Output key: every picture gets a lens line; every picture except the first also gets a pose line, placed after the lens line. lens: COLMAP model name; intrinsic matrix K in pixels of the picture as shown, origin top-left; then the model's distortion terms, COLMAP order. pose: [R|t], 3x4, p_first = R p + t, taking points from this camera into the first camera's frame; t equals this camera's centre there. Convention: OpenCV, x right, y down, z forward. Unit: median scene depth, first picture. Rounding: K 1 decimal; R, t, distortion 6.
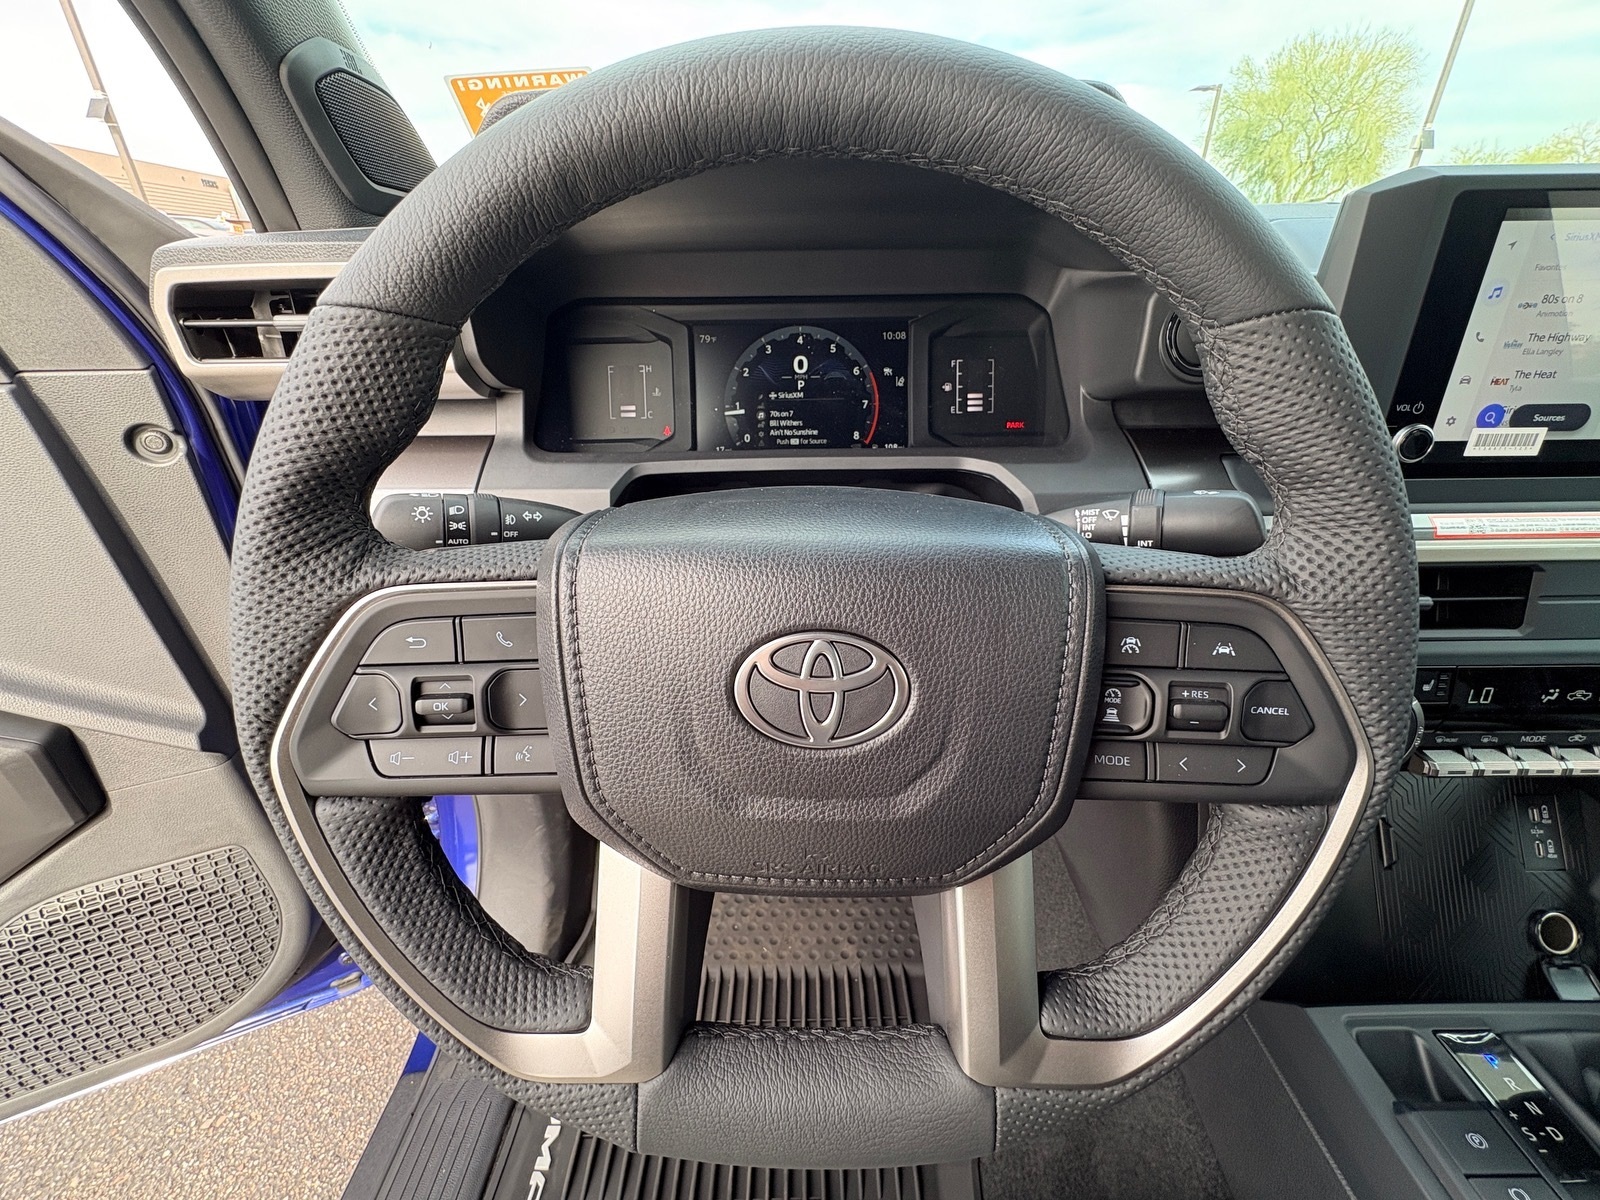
lens RADIAL K [[661.4, 0, 797.3], [0, 661.4, 599.1], [0, 0, 1]] dist [-0.001887, 0.000700]
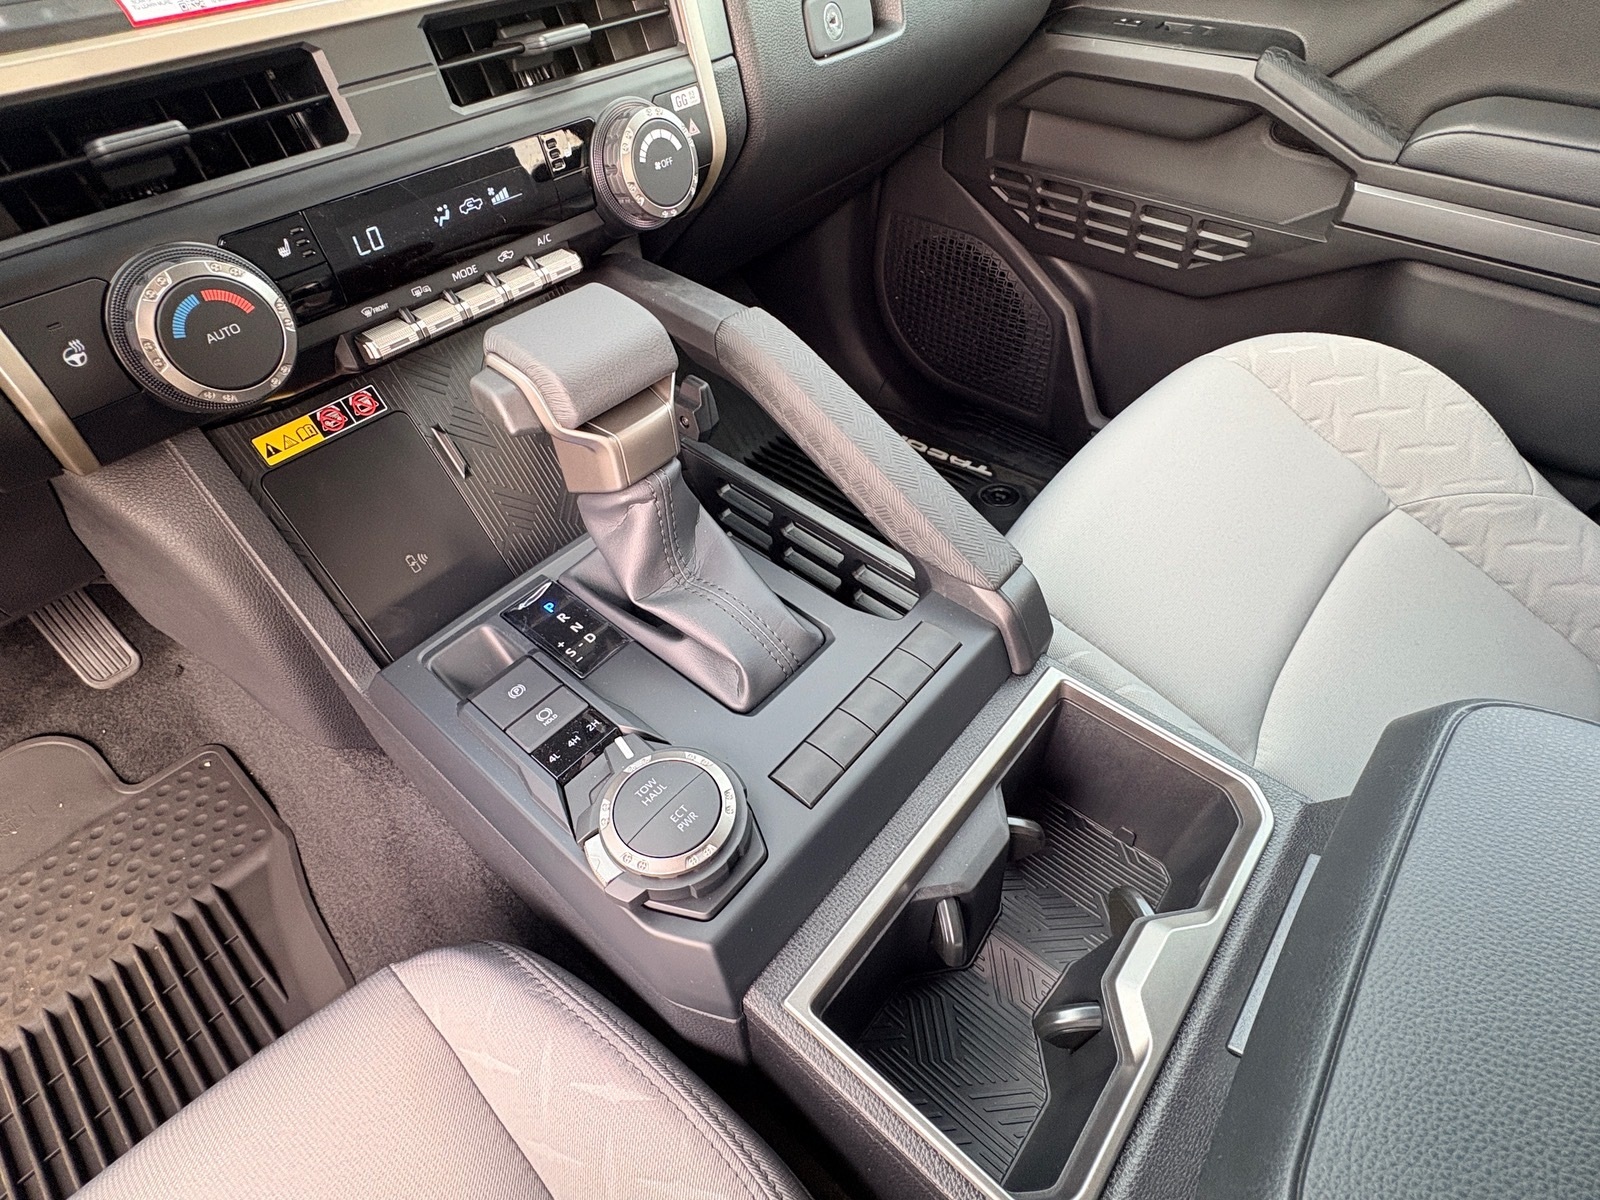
lens RADIAL K [[810.8, 0, 785.1], [0, 810.8, 593.8], [0, 0, 1]] dist [-0.002276, 0.004997]
pose [[0.652989, -0.547713, 0.523083, 0.542420], [0.352601, 0.831096, 0.430060, 0.231297], [-0.670282, -0.096385, 0.735821, -0.111837]]
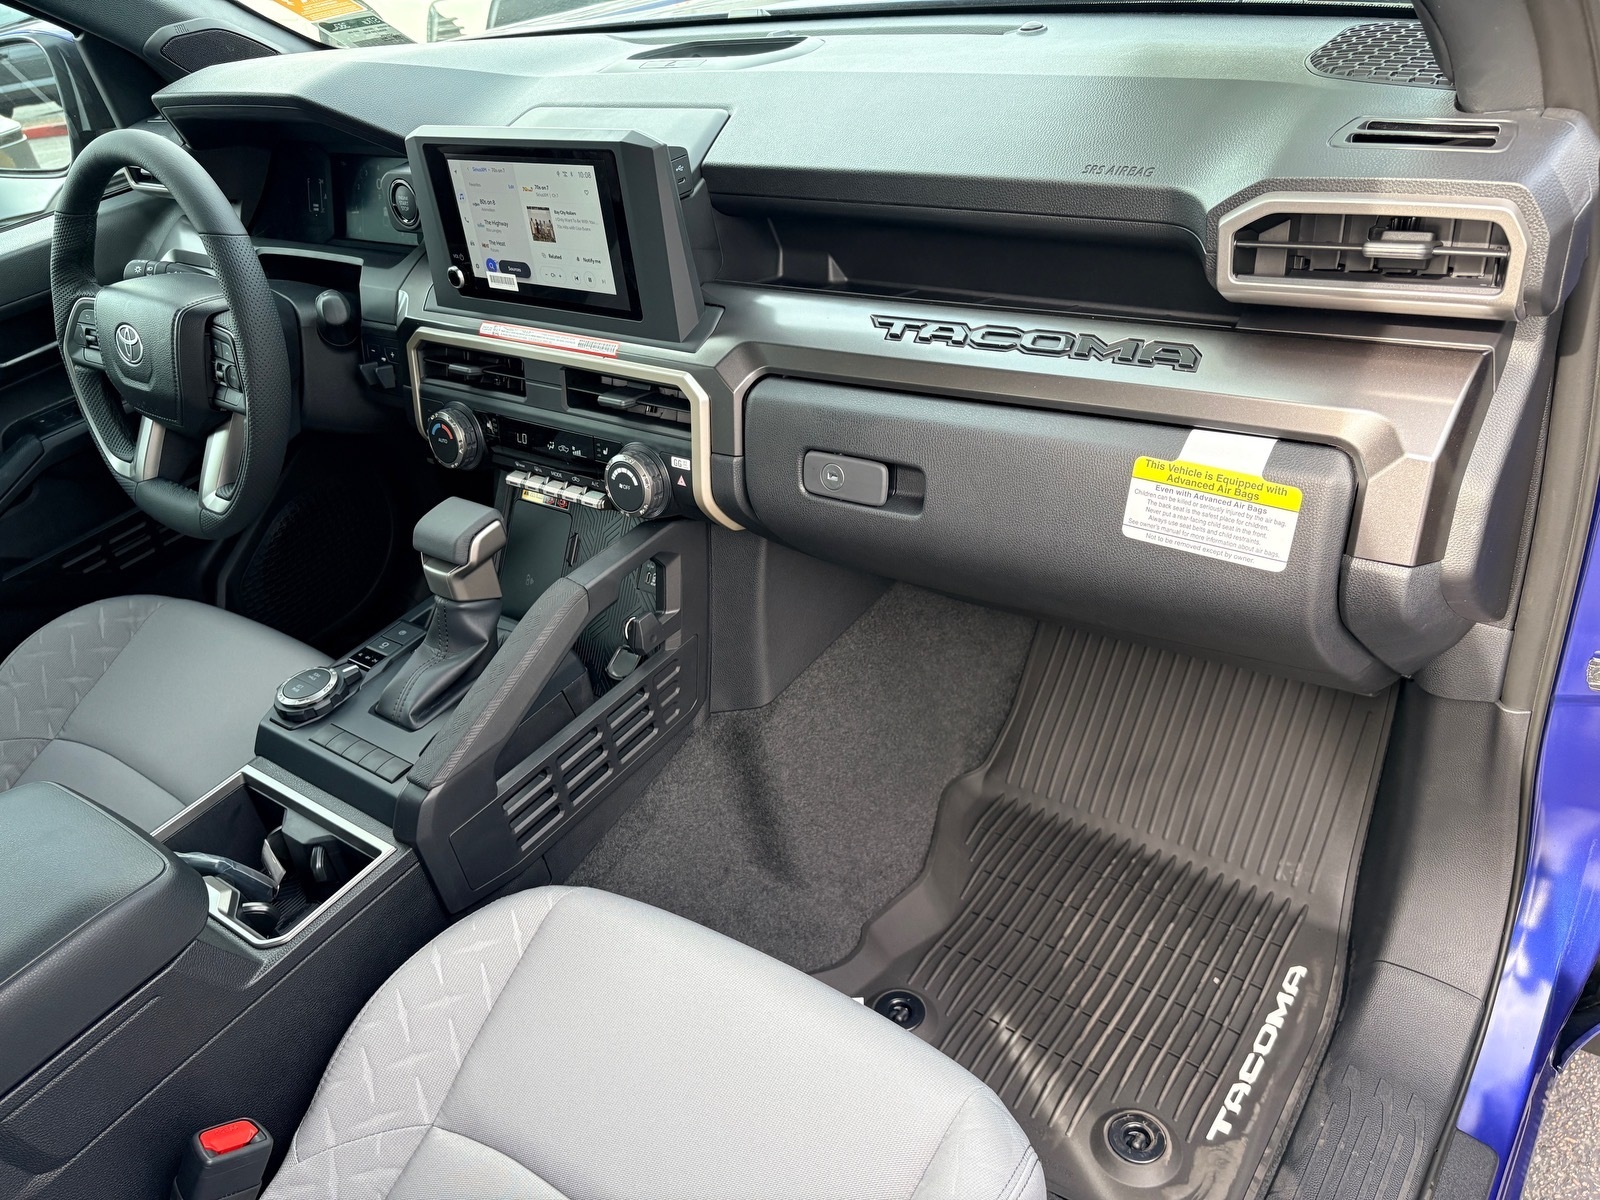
lens RADIAL K [[1219.1, 0, 809.8], [0, 1219.1, 606.8], [0, 0, 1]] dist [0.035458, -0.040043]
pose [[0.796055, 0.243484, -0.554086, 3.017034], [-0.137812, 0.964380, 0.225785, -0.207963], [0.589325, -0.103377, 0.801255, -0.936436]]
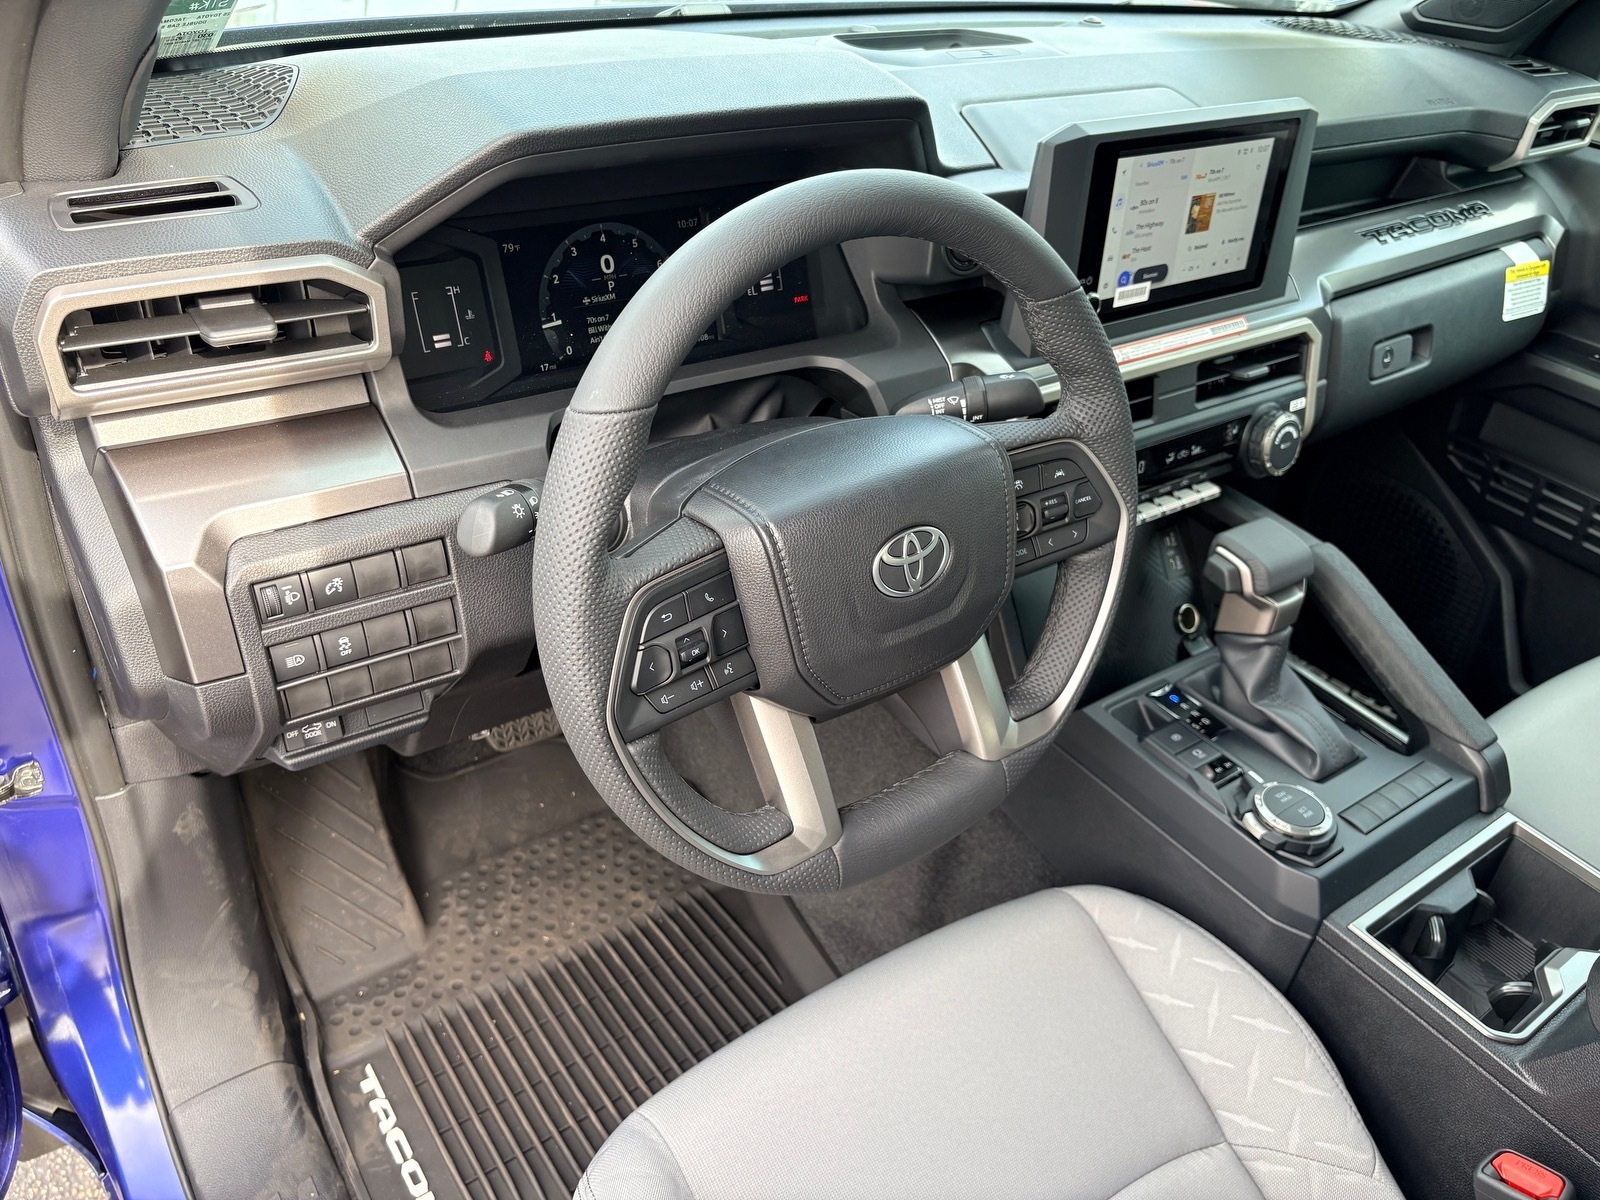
lens RADIAL K [[1219.1, 0, 796.2], [0, 1219.1, 601.7], [0, 0, 1]] dist [0.035458, -0.040043]
pose [[0.809709, -0.263604, 0.524294, -0.931522], [0.178077, 0.961676, 0.208492, -0.234079], [-0.559160, -0.075453, 0.825619, -0.718868]]
